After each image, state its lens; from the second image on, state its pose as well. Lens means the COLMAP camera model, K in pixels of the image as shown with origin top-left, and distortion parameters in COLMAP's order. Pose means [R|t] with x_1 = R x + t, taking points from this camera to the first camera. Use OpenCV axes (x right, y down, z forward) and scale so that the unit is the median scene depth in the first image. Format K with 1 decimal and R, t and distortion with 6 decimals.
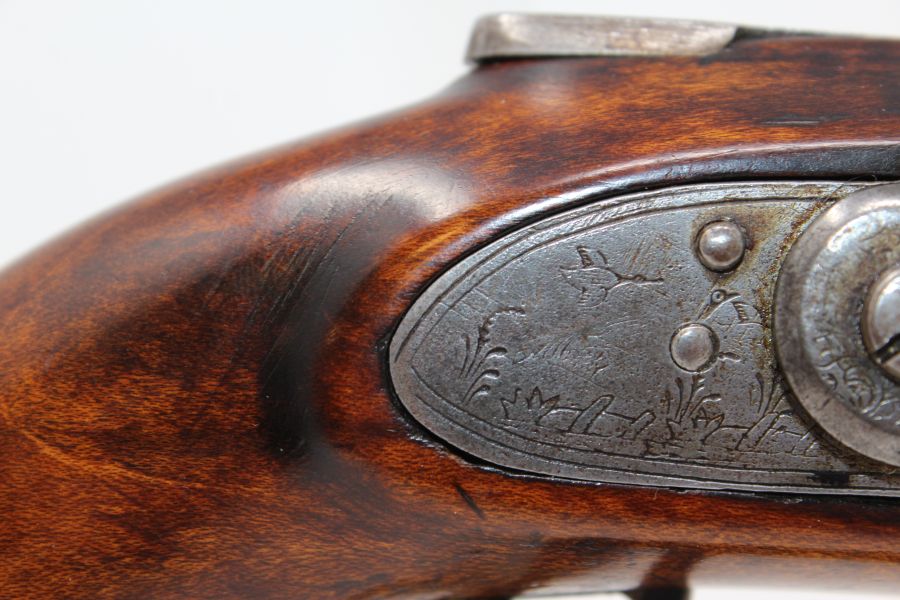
lens RADIAL K [[2347.6, 0, 449.1], [0, 2347.6, 300.0], [0, 0, 1]] dist [0.149722, 0.000000]
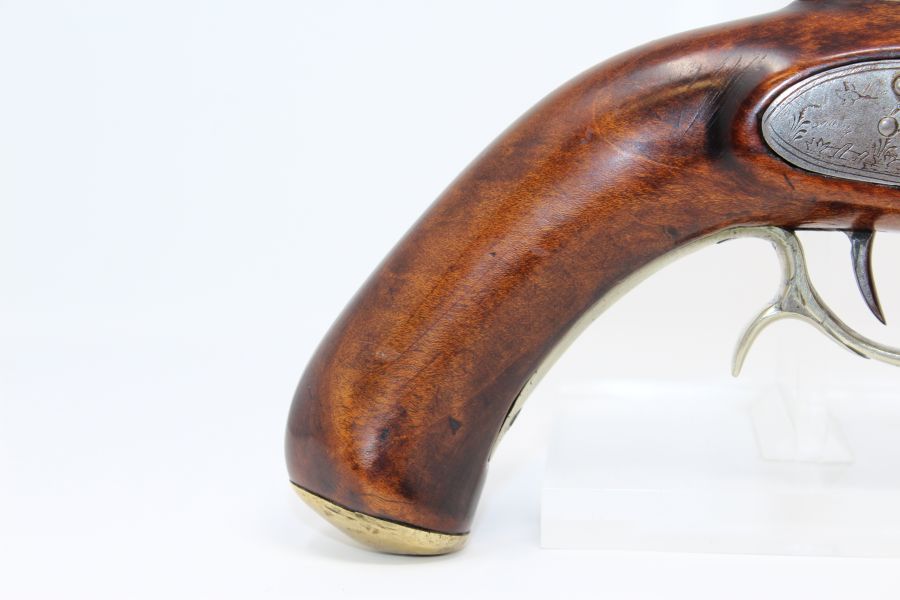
lens RADIAL K [[2347.6, 0, 451.3], [0, 2347.6, 301.5], [0, 0, 1]] dist [0.149722, 0.000000]
pose [[0.993996, 0.085926, -0.067740, -0.162277], [-0.078962, 0.991898, 0.099519, -0.008275], [0.075742, -0.093572, 0.992727, -1.465073]]
